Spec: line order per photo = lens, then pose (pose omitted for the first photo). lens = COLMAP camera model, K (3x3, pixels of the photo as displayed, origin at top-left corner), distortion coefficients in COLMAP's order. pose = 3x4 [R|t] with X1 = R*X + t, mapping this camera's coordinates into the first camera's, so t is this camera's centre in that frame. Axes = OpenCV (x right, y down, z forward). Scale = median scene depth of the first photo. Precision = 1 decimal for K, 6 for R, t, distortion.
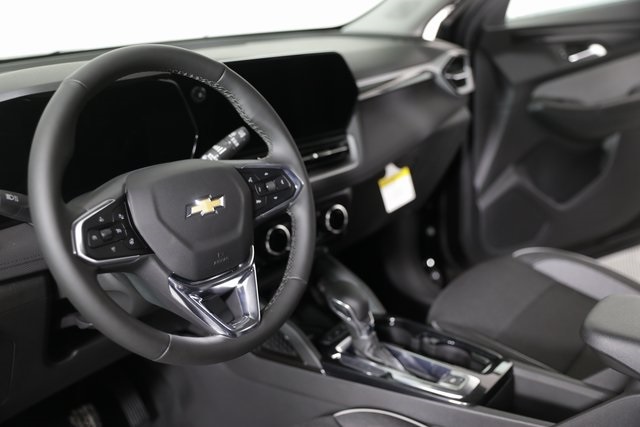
lens RADIAL K [[678.9, 0, 320.0], [0, 678.9, 213.5], [0, 0, 1]] dist [0.004122, 0.007974]
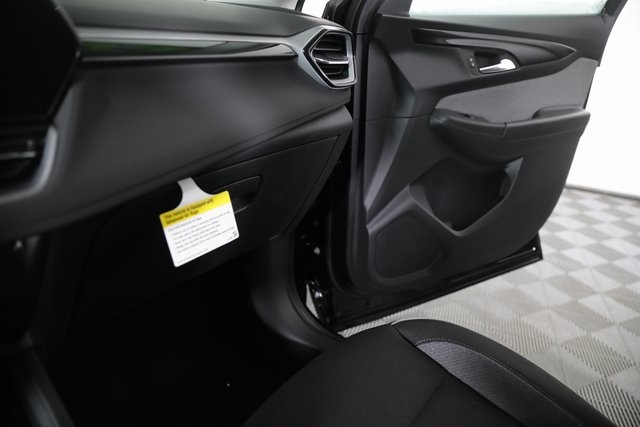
lens RADIAL K [[433.9, 0, 316.2], [0, 433.9, 214.6], [0, 0, 1]] dist [-0.111394, 0.083138]
pose [[0.997365, 0.060599, 0.039874, 0.155618], [-0.062390, 0.997022, 0.045336, -0.055038], [-0.037008, -0.047704, 0.998176, 0.481570]]
